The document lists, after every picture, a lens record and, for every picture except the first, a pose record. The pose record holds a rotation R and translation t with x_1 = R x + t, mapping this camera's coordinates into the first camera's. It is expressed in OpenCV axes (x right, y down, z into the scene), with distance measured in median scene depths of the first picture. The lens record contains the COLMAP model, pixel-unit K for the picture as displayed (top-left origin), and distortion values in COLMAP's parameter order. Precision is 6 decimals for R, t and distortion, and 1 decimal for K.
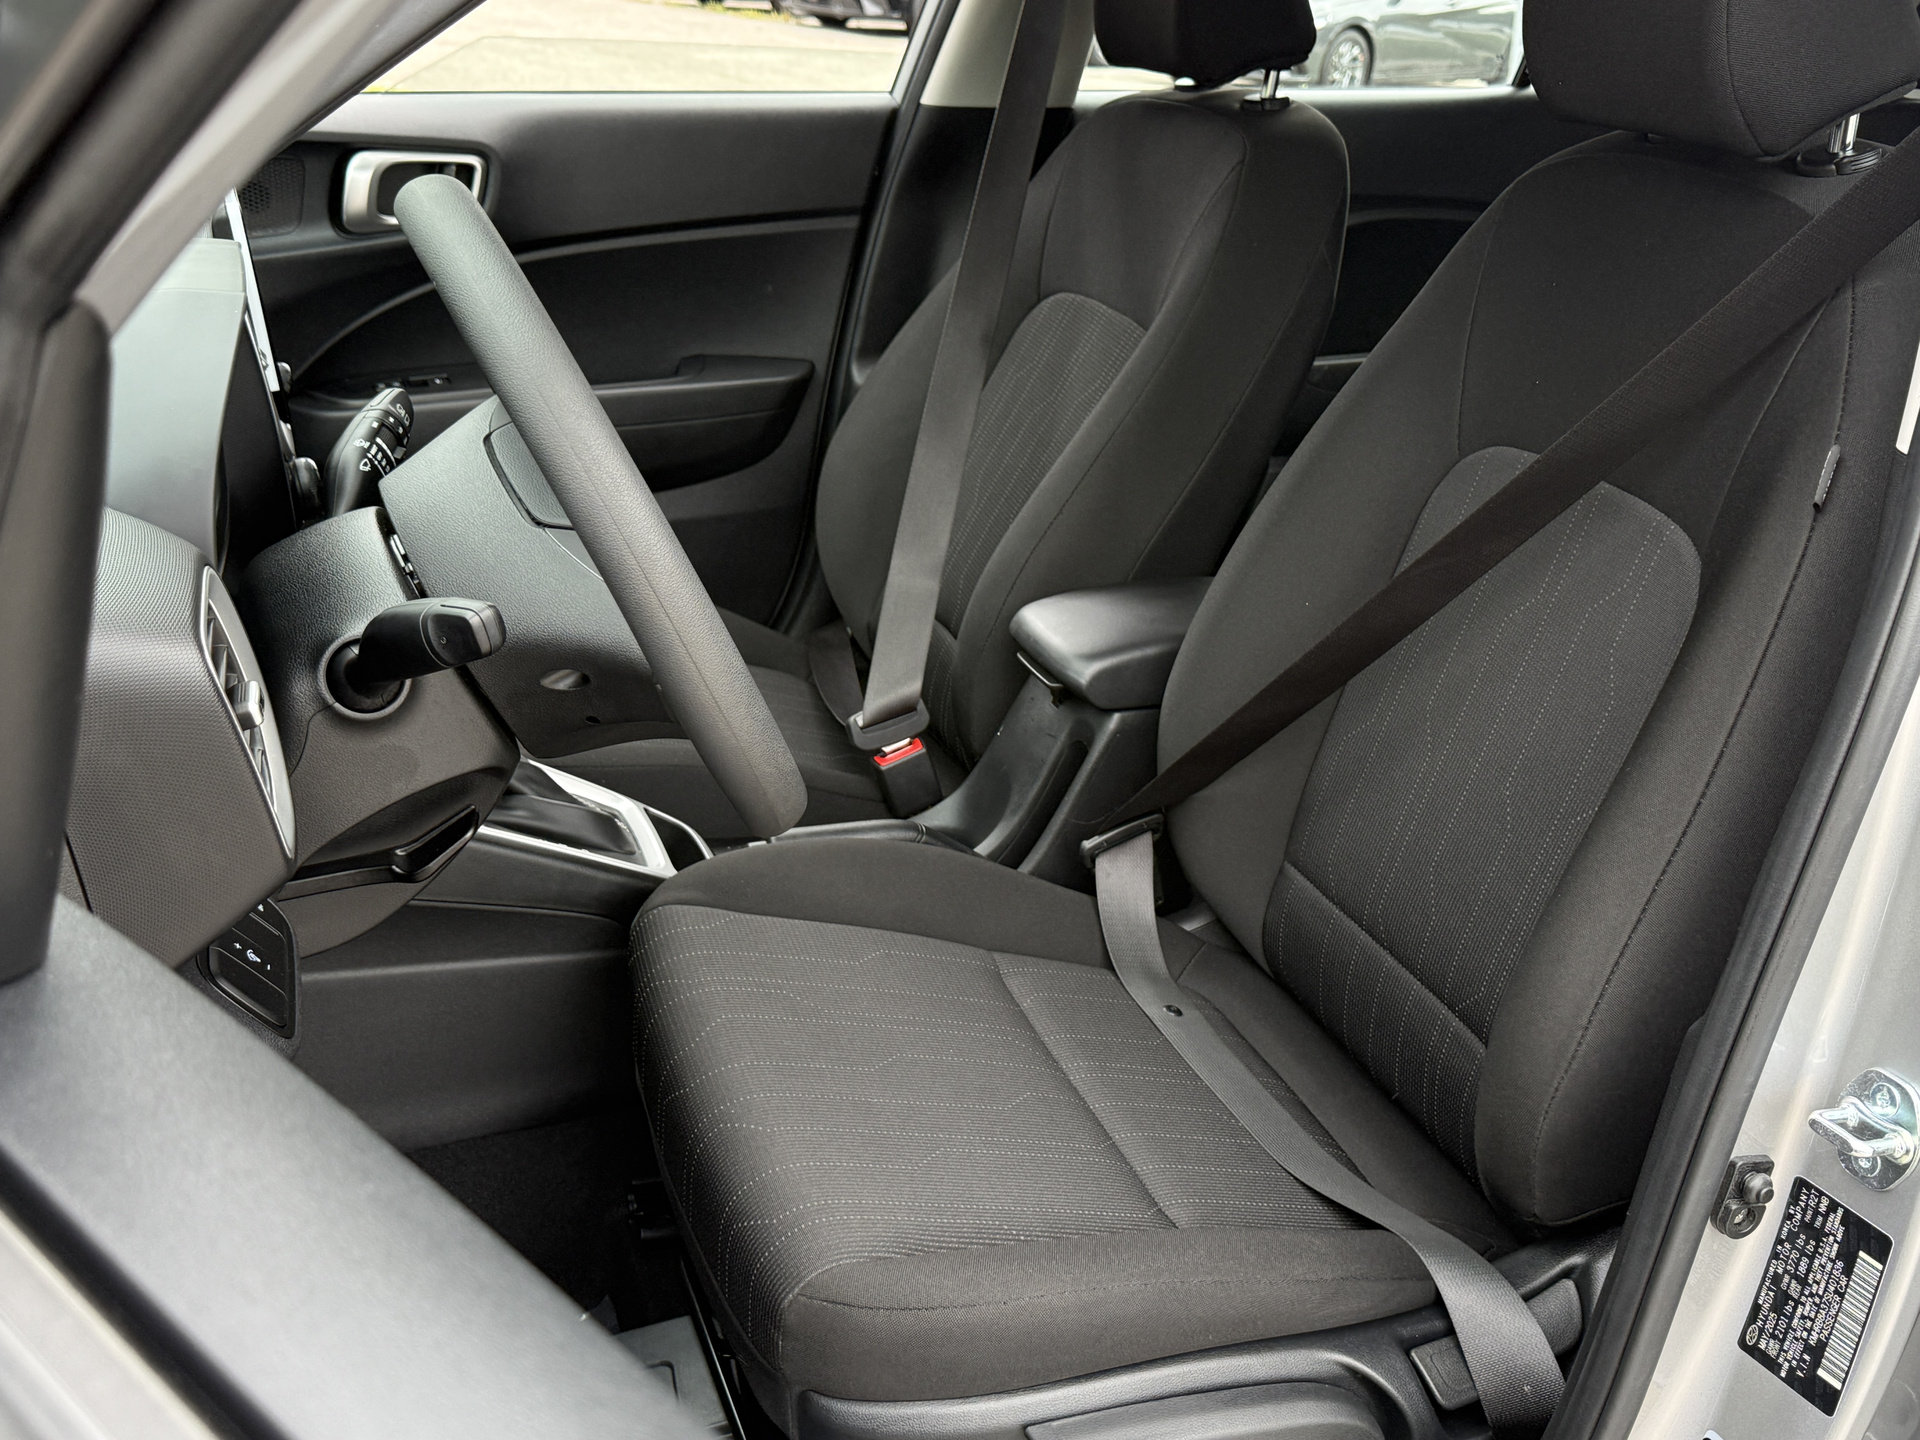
lens RADIAL K [[2041.5, 0, 954.6], [0, 2041.5, 727.6], [0, 0, 1]] dist [-0.006460, 0.000000]
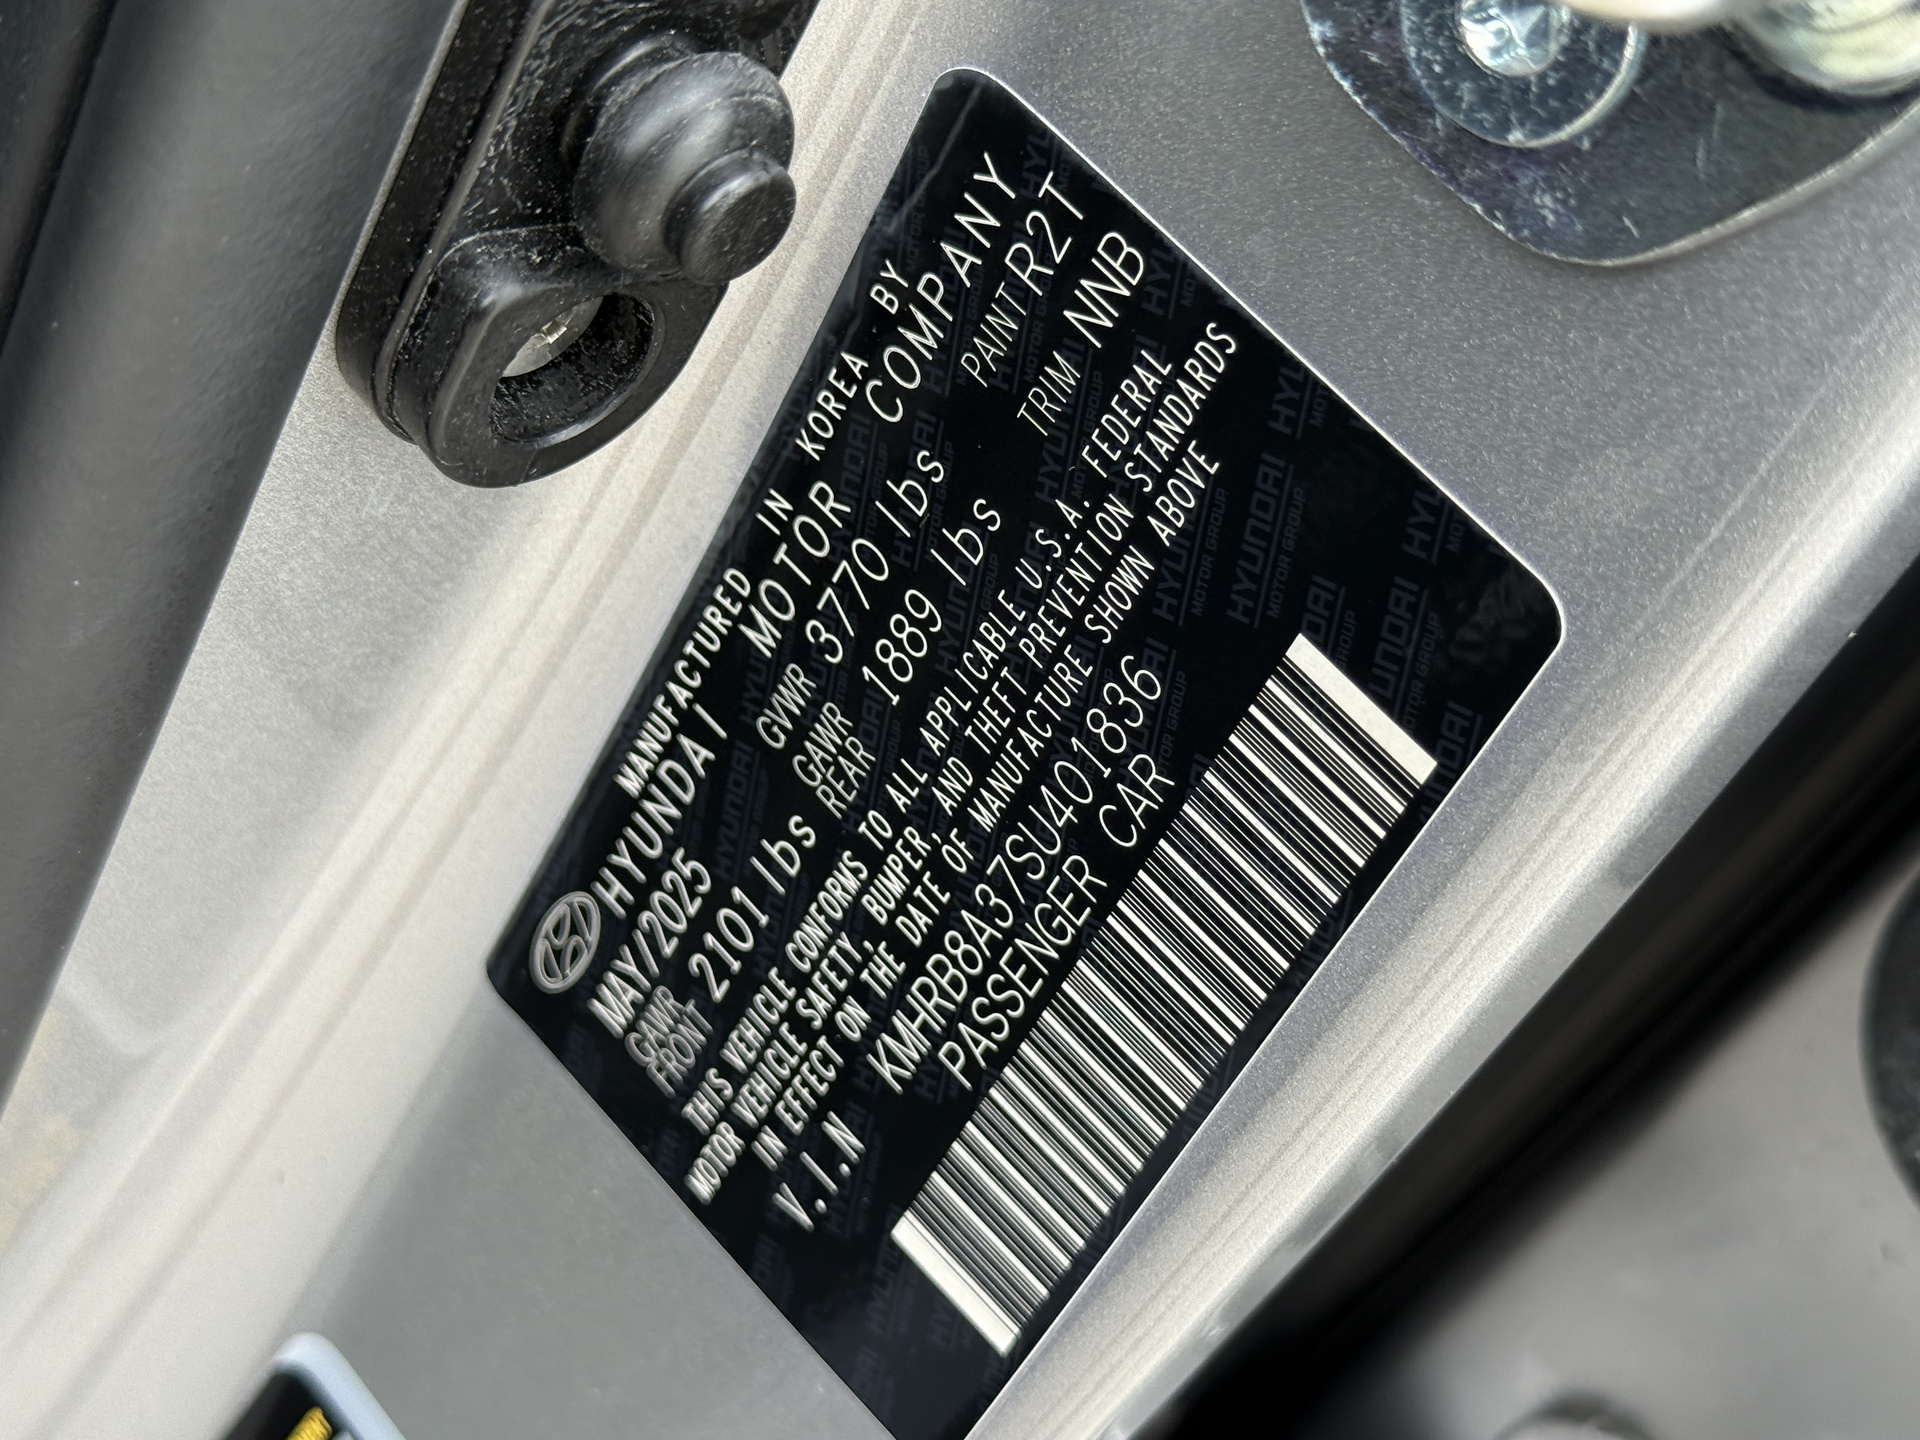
lens RADIAL K [[2816.5, 0, 965.9], [0, 2816.5, 721.0], [0, 0, 1]] dist [0.100911, 0.000000]
pose [[0.902709, -0.053775, 0.426878, 0.328308], [-0.162992, 0.875468, 0.454960, 0.170433], [-0.398184, -0.480274, 0.781528, 0.827492]]
